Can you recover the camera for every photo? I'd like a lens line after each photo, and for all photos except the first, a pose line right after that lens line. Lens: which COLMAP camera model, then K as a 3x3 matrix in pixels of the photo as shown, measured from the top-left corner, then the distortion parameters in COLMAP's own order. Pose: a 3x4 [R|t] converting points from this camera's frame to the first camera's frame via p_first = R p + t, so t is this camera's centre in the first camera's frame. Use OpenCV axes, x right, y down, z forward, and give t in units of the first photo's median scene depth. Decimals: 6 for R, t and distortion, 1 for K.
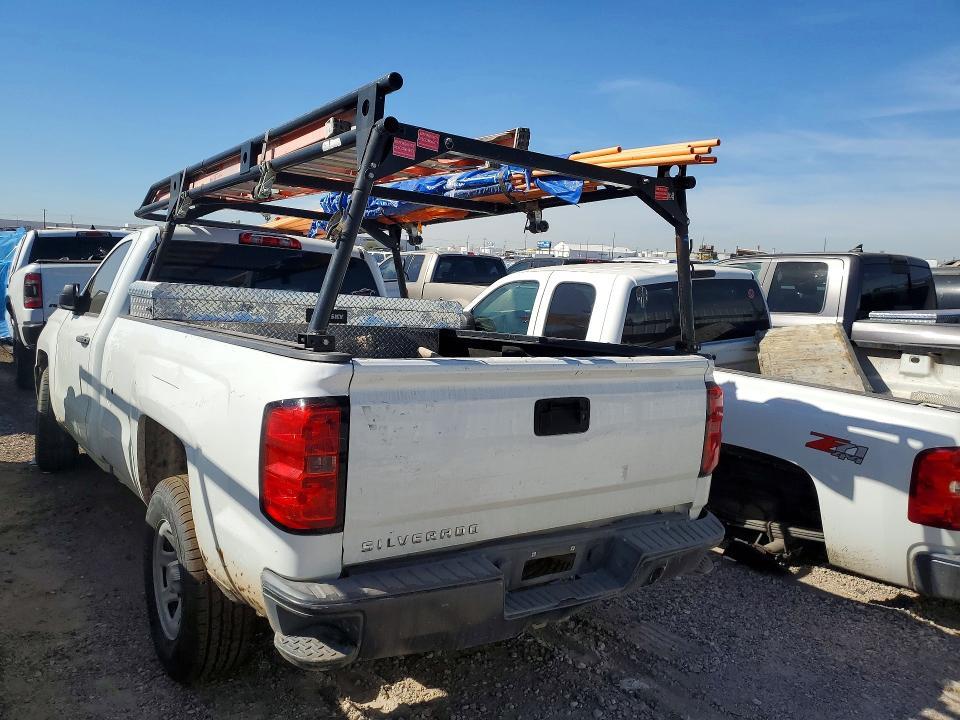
lens RADIAL K [[754.2, 0, 478.3], [0, 754.2, 361.7], [0, 0, 1]] dist [0.024721, -0.001001]
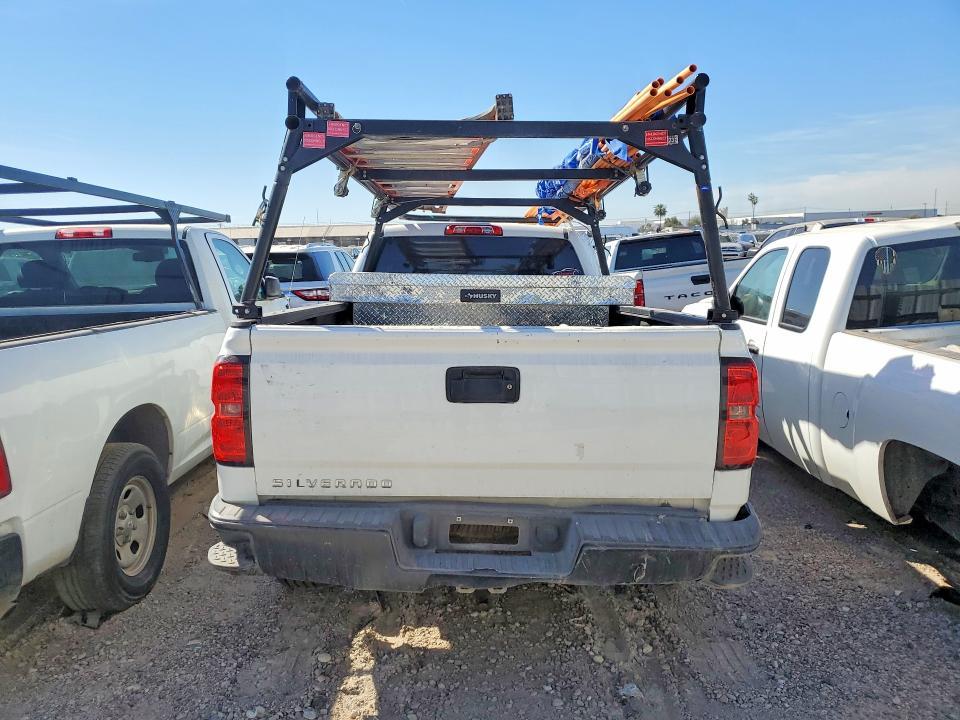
lens RADIAL K [[754.2, 0, 450.0], [0, 754.2, 367.9], [0, 0, 1]] dist [0.024721, -0.001001]
pose [[0.801065, 0.025034, -0.598054, 0.612857], [-0.012049, 0.999597, 0.025703, 0.023083], [0.598456, -0.013384, 0.801044, 0.166848]]
